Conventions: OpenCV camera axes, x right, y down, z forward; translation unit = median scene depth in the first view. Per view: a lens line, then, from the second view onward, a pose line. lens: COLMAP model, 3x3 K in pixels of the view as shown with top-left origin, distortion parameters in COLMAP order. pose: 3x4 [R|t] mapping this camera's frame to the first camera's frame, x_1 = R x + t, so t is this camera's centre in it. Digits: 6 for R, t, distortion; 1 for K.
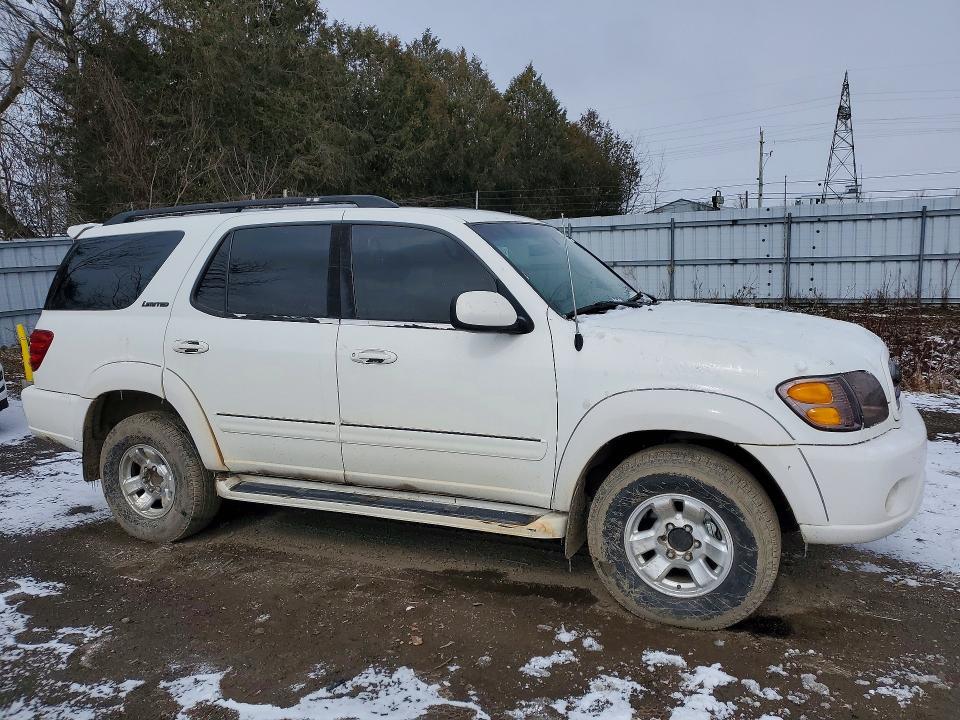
lens RADIAL K [[753.6, 0, 483.0], [0, 753.6, 369.2], [0, 0, 1]] dist [0.034514, -0.017990]
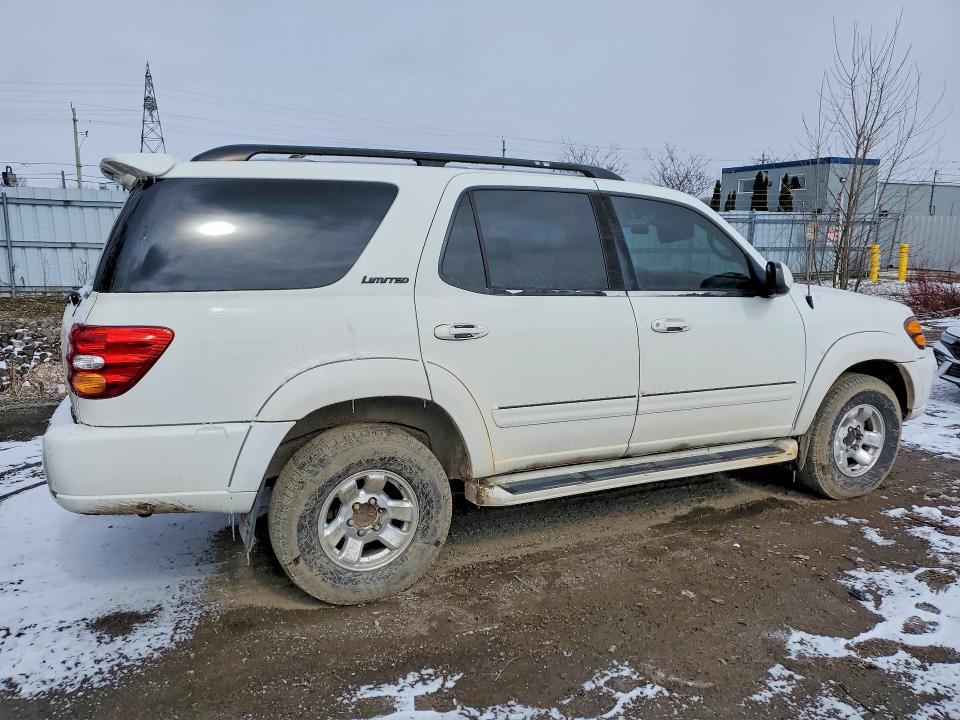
lens RADIAL K [[753.6, 0, 492.7], [0, 753.6, 359.9], [0, 0, 1]] dist [0.034514, -0.017990]
pose [[0.637722, -0.087011, 0.765337, -1.049876], [0.085641, 0.995448, 0.041811, -0.032486], [-0.765491, 0.038881, 0.642271, 0.492098]]
